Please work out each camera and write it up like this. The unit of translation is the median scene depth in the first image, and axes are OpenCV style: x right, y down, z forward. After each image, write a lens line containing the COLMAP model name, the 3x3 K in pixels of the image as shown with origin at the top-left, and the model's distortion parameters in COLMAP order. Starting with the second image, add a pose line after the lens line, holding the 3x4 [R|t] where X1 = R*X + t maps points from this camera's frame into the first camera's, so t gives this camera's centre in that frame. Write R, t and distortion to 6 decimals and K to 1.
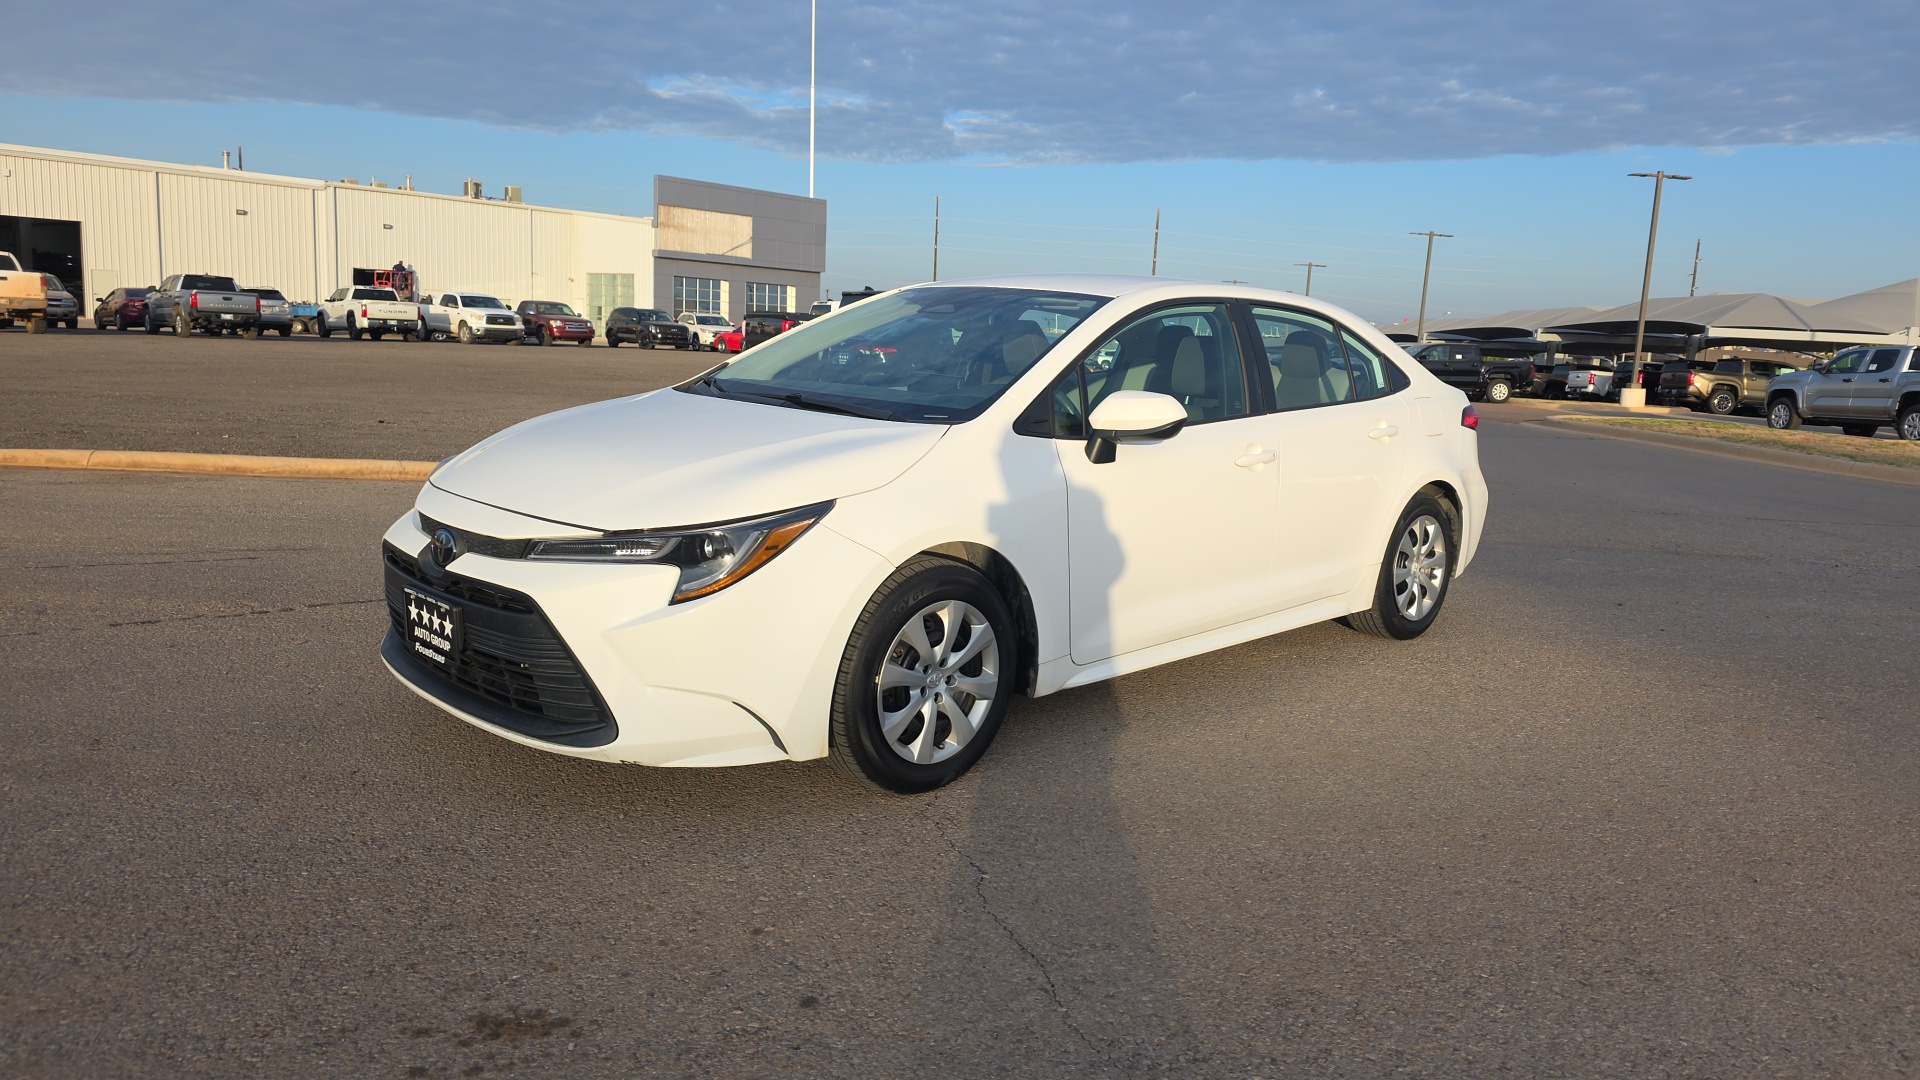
lens RADIAL K [[1310.5, 0, 1017.6], [0, 1310.5, 546.0], [0, 0, 1]] dist [0.053566, -0.052610]
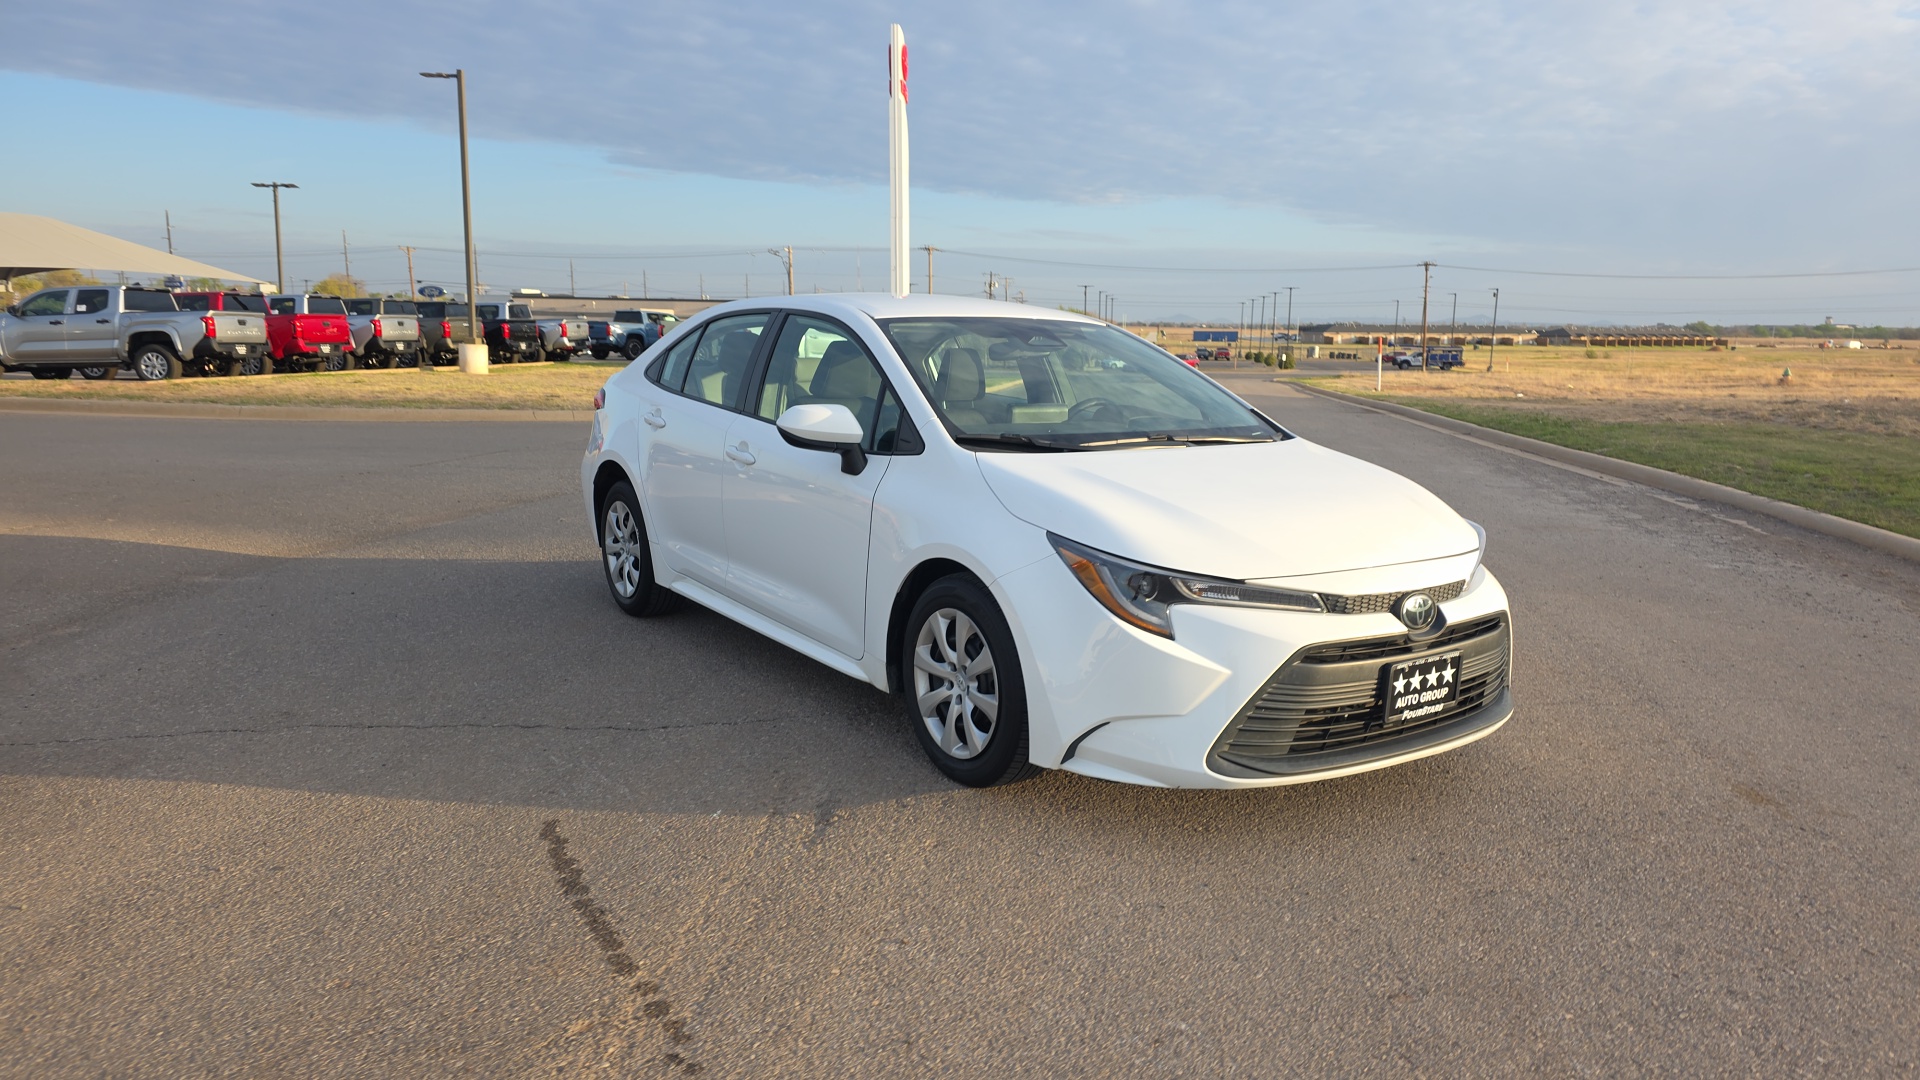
lens RADIAL K [[1313.7, 0, 1081.5], [0, 1313.7, 544.1], [0, 0, 1]] dist [0.066137, -0.057069]
pose [[0.135614, -0.201909, 0.969970, -0.186456], [0.143873, 0.972650, 0.182352, -0.035197], [-0.980260, 0.114823, 0.160954, 0.137444]]
